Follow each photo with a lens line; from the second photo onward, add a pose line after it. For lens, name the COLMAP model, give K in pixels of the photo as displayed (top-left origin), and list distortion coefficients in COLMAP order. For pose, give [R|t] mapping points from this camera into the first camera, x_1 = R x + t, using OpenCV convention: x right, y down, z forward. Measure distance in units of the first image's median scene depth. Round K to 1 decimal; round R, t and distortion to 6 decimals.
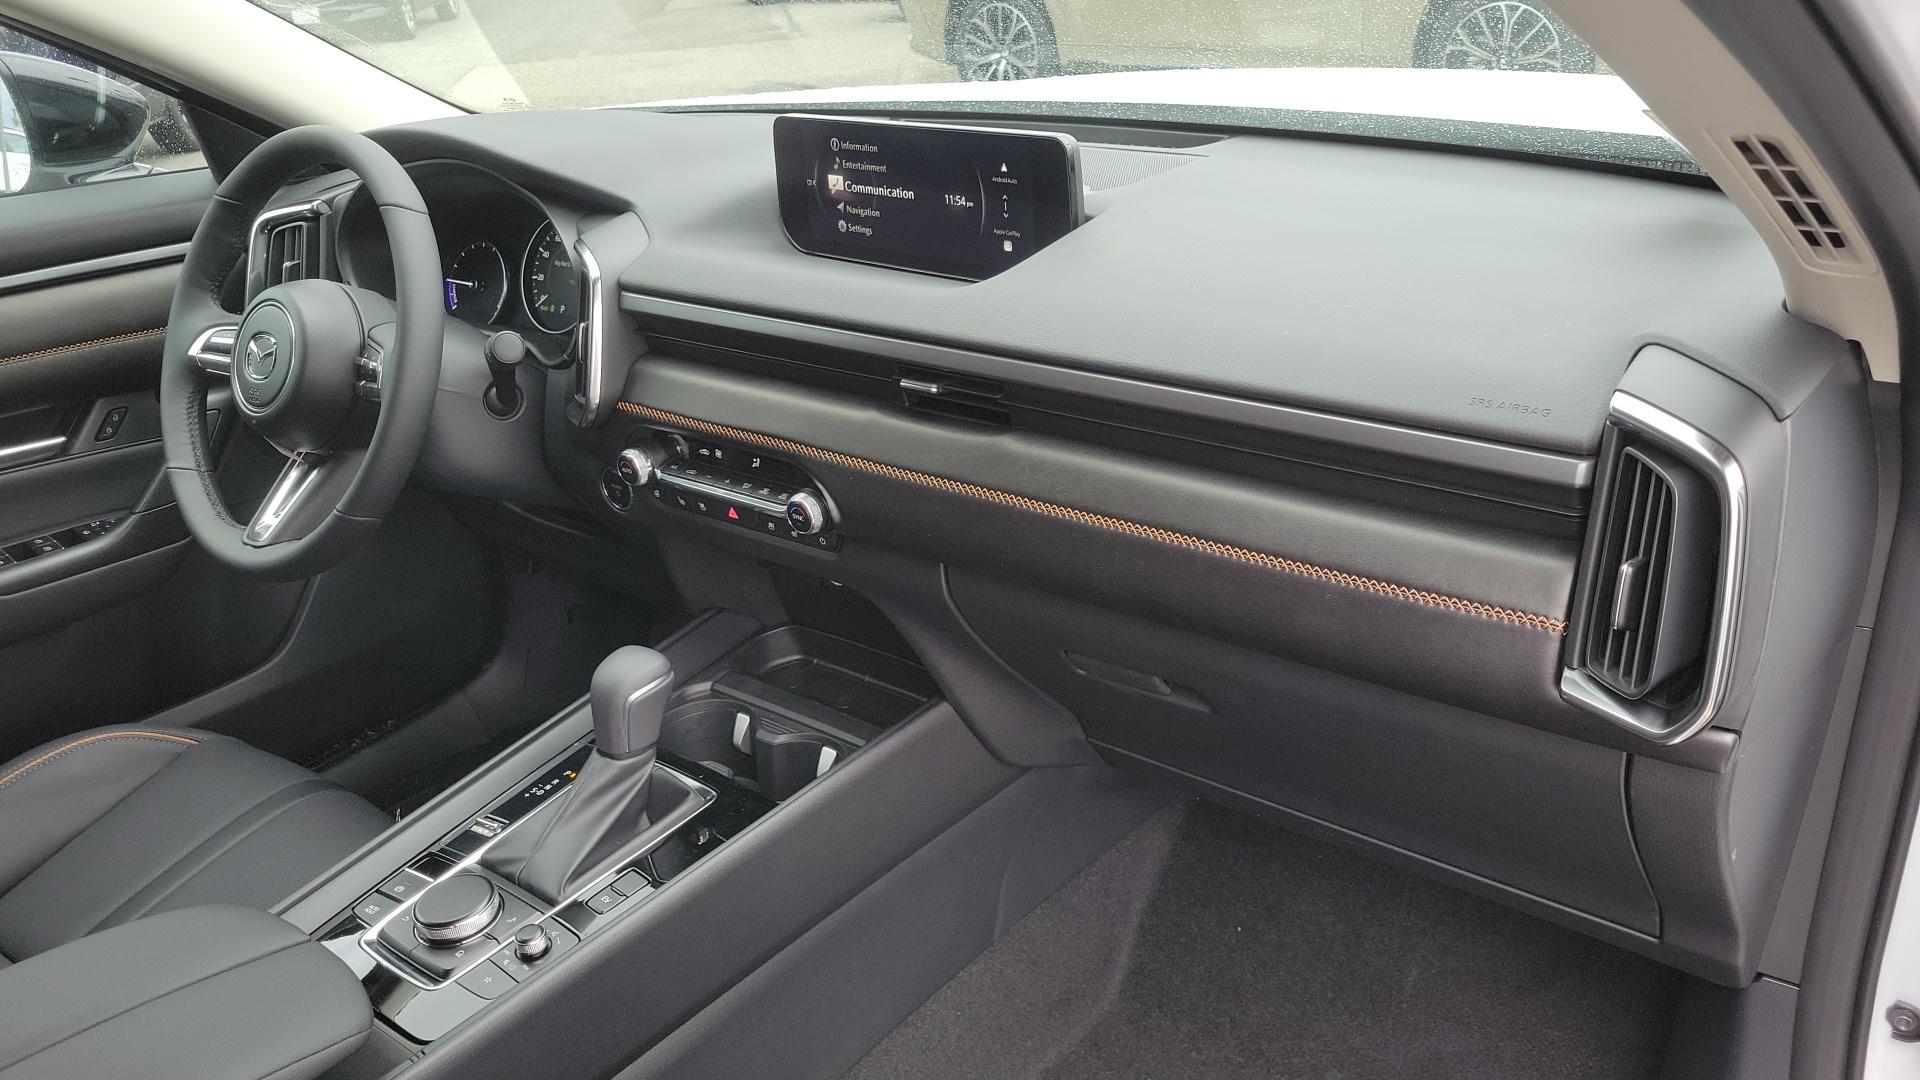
lens RADIAL K [[1459.8, 0, 953.2], [0, 1459.8, 522.6], [0, 0, 1]] dist [0.036404, -0.011305]
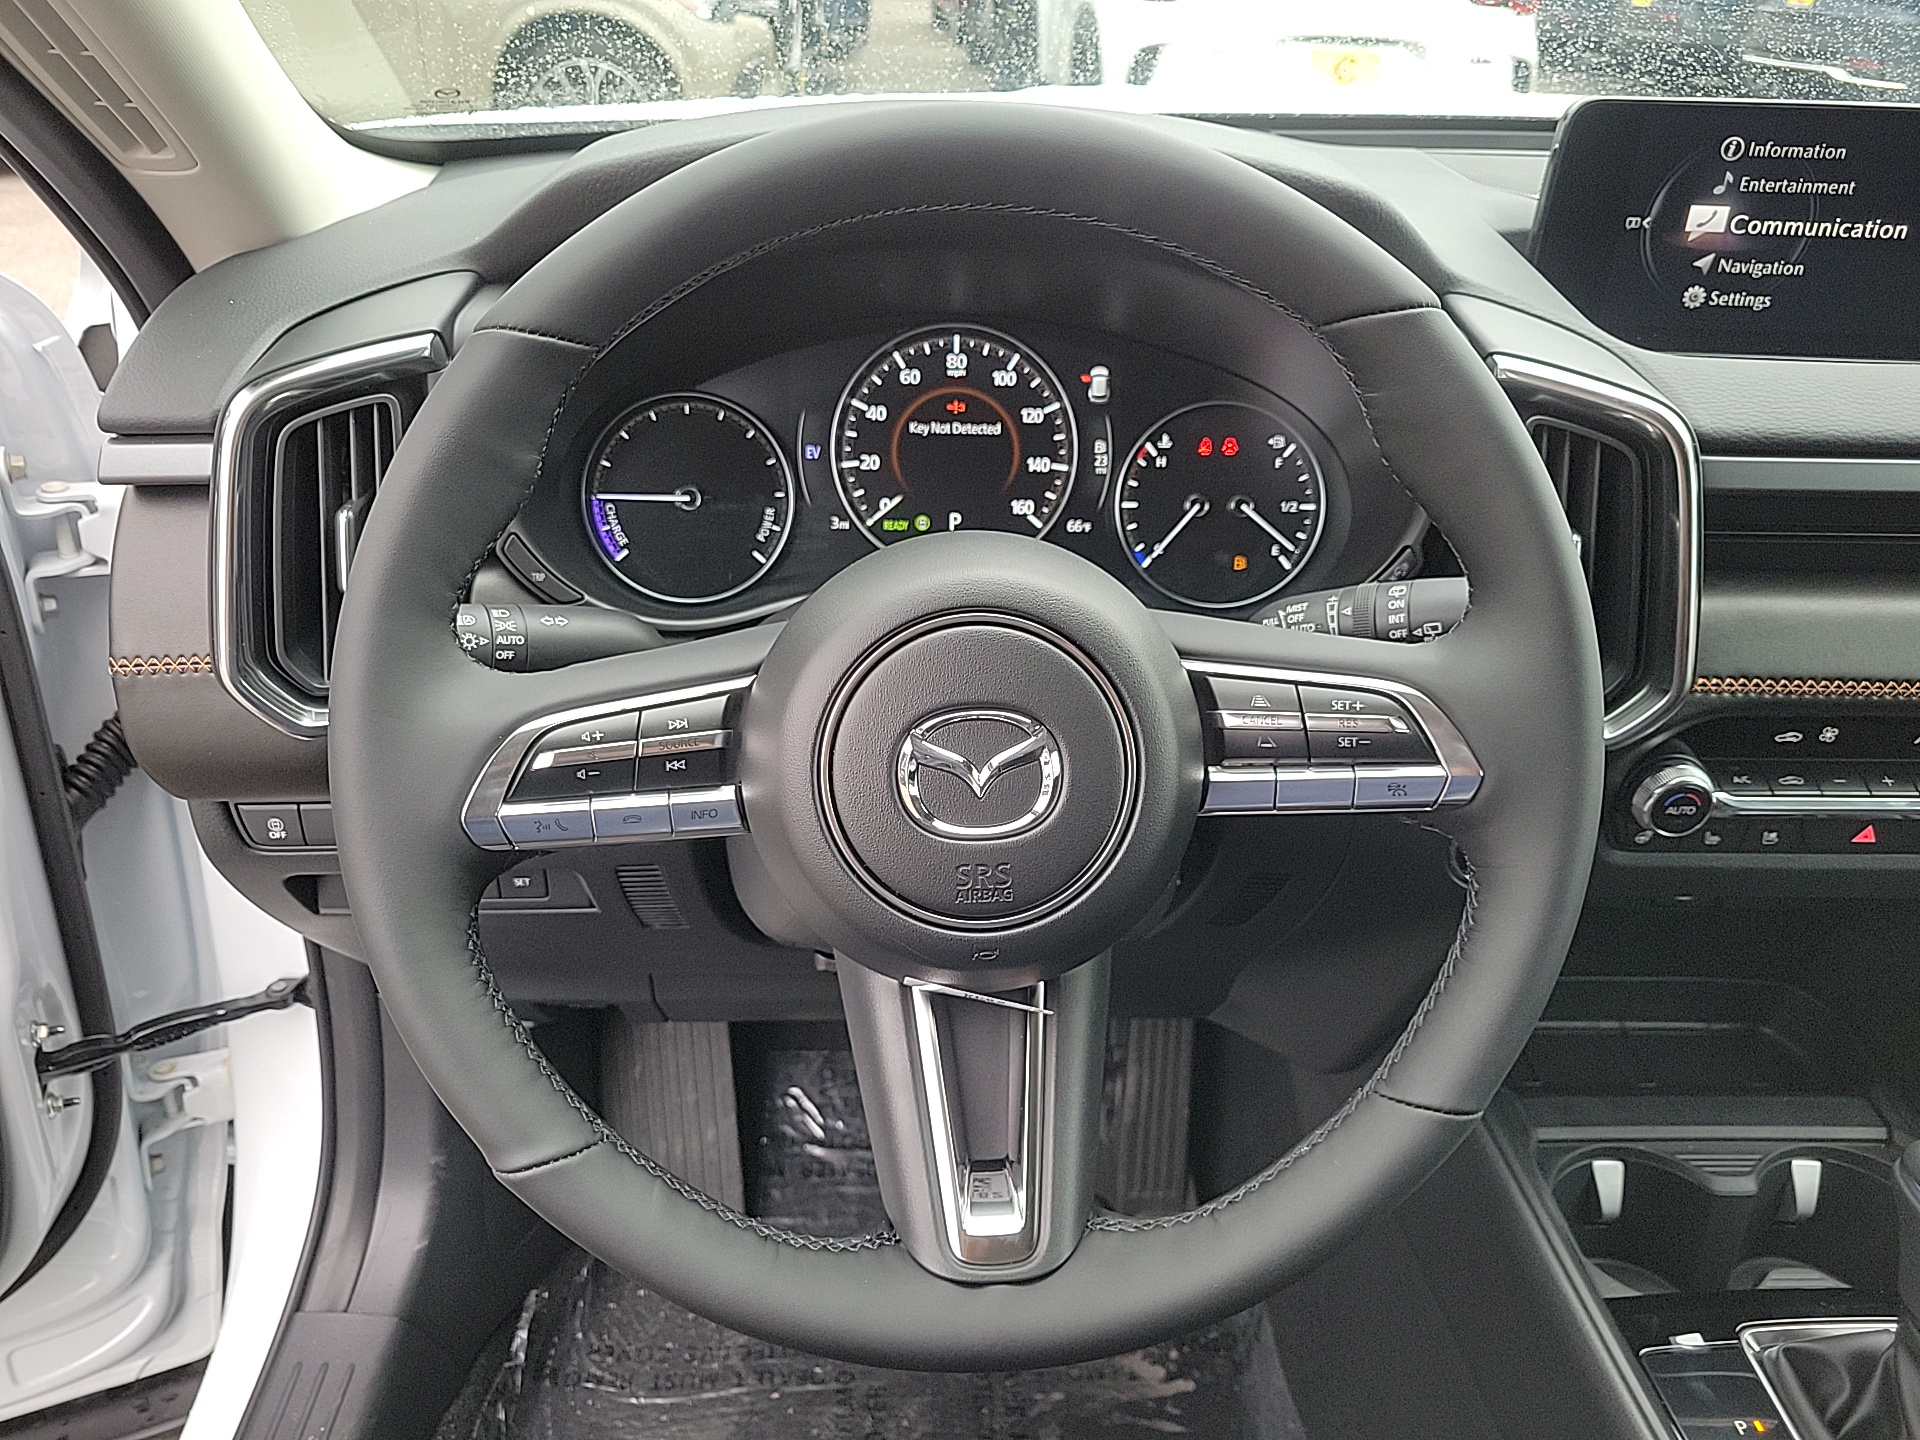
lens RADIAL K [[1476.8, 0, 958.1], [0, 1476.8, 715.5], [0, 0, 1]] dist [0.028052, -0.019044]
pose [[0.757826, -0.226879, 0.611740, -0.709891], [0.187722, 0.973768, 0.128596, -0.177928], [-0.624868, 0.017384, 0.780537, 0.751880]]
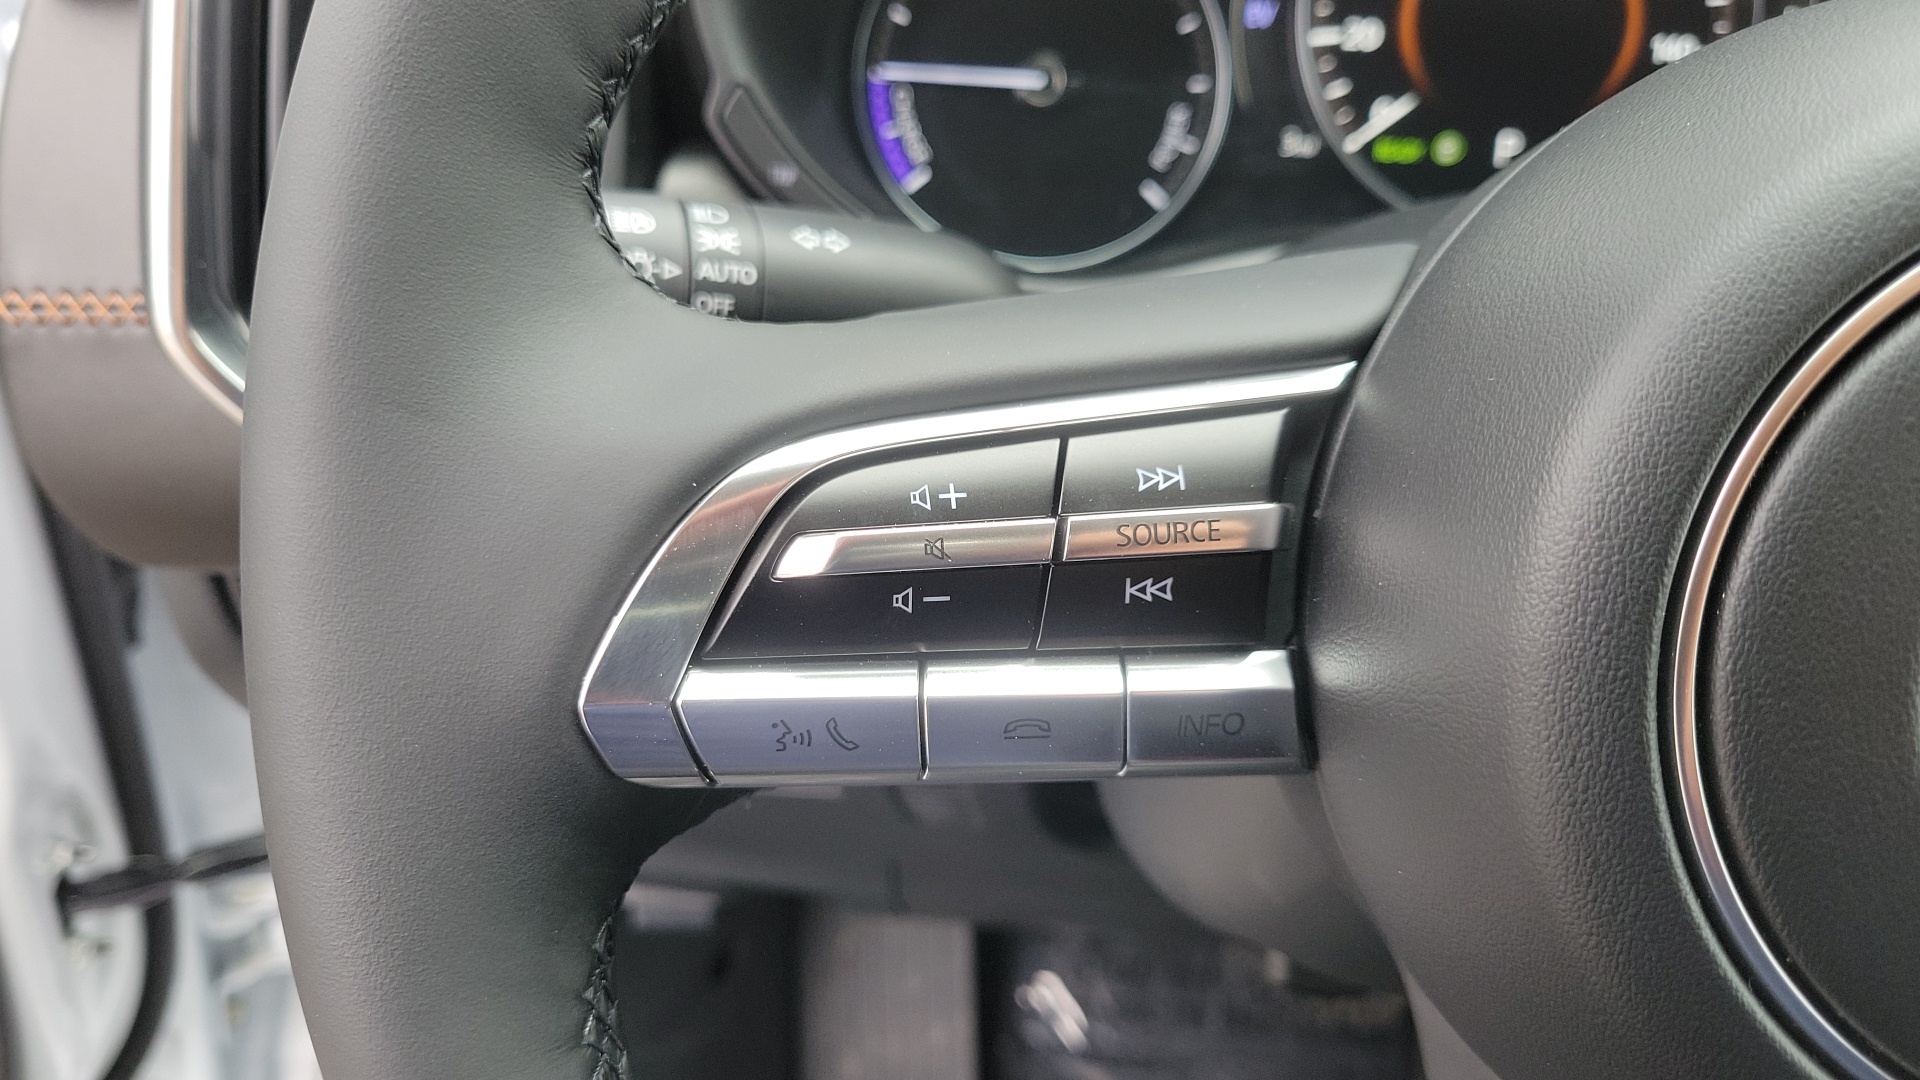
lens RADIAL K [[1539.9, 0, 962.9], [0, 1539.9, 547.0], [0, 0, 1]] dist [-0.015511, -0.009190]
pose [[0.841102, -0.196033, 0.504102, -0.620537], [0.141469, 0.979298, 0.144782, -0.157268], [-0.522048, -0.050462, 0.851422, 0.985642]]
